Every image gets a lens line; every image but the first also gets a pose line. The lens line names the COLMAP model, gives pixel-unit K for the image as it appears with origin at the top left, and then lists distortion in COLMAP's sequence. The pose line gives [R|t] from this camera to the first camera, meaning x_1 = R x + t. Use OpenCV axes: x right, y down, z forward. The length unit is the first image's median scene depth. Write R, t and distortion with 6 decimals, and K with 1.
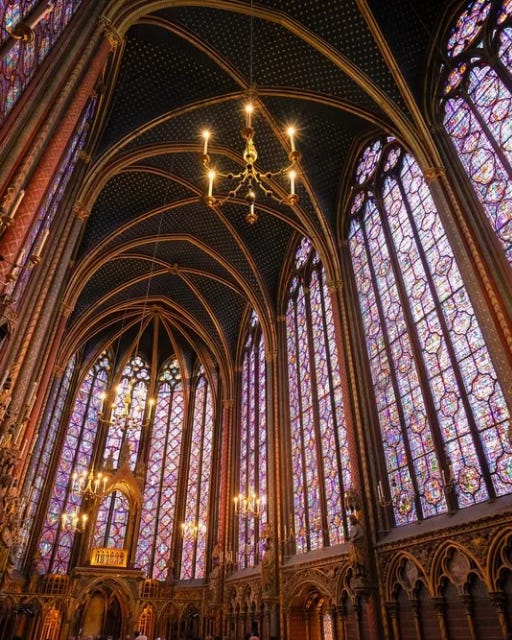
lens RADIAL K [[445.7, 0, 257.8], [0, 445.7, 316.9], [0, 0, 1]] dist [-0.051365, 0.015049]
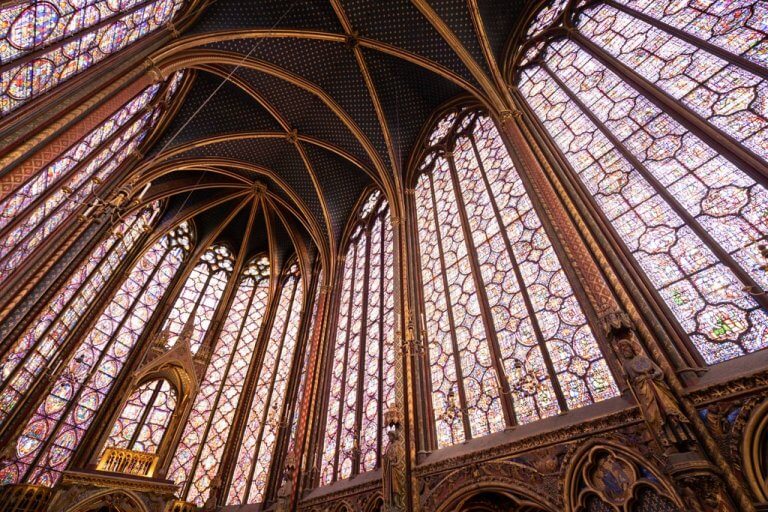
lens RADIAL K [[347.3, 0, 387.4], [0, 347.3, 260.4], [0, 0, 1]] dist [-0.001201, -0.000259]
pose [[0.968348, 0.173826, 0.179129, -0.076758], [-0.148686, 0.978137, -0.145401, 0.204270], [-0.200487, 0.114165, 0.973022, 0.275831]]
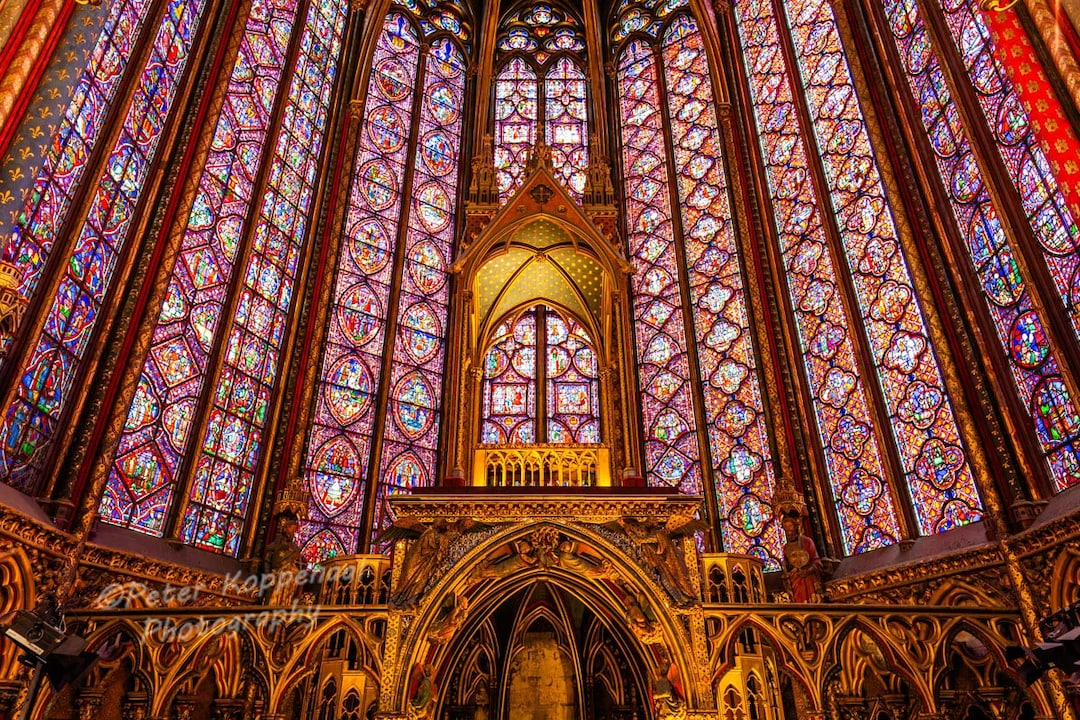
lens RADIAL K [[718.0, 0, 540.4], [0, 718.0, 363.5], [0, 0, 1]] dist [0.056906, -0.001164]
pose [[0.917106, -0.193493, -0.348535, -0.150114], [0.233923, 0.969163, 0.077485, 0.372042], [0.322795, -0.152592, 0.934087, 0.510724]]
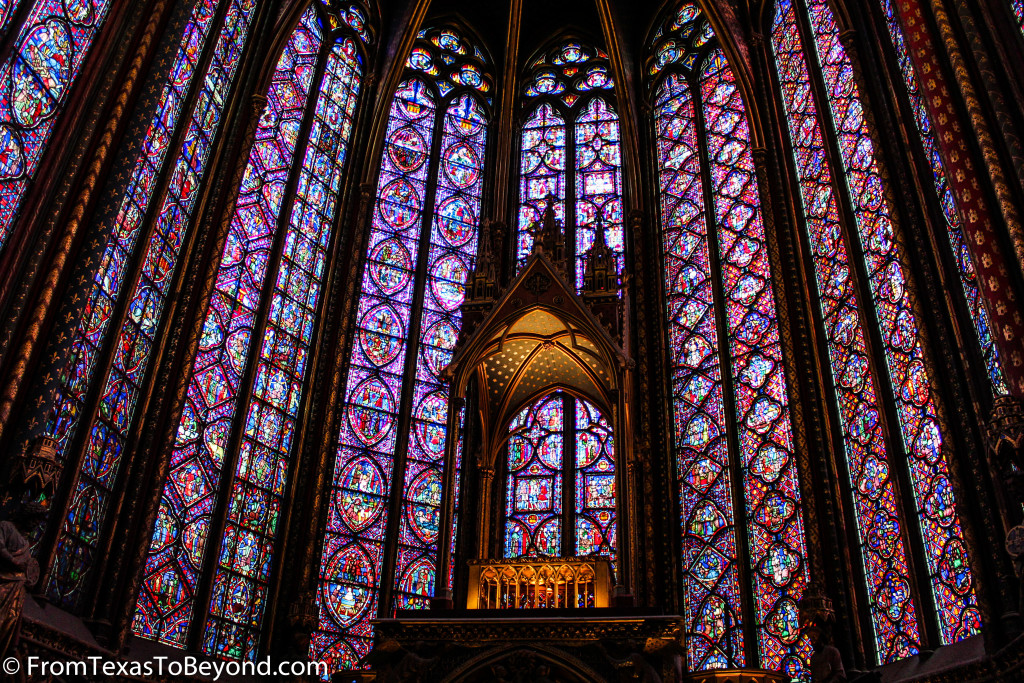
lens RADIAL K [[907.4, 0, 500.9], [0, 907.4, 349.7], [0, 0, 1]] dist [-0.151341, 0.112598]
pose [[0.825564, -0.264174, -0.498655, -0.061963], [0.295046, 0.955320, -0.017629, 0.347816], [0.481033, -0.132572, 0.866621, 0.475369]]
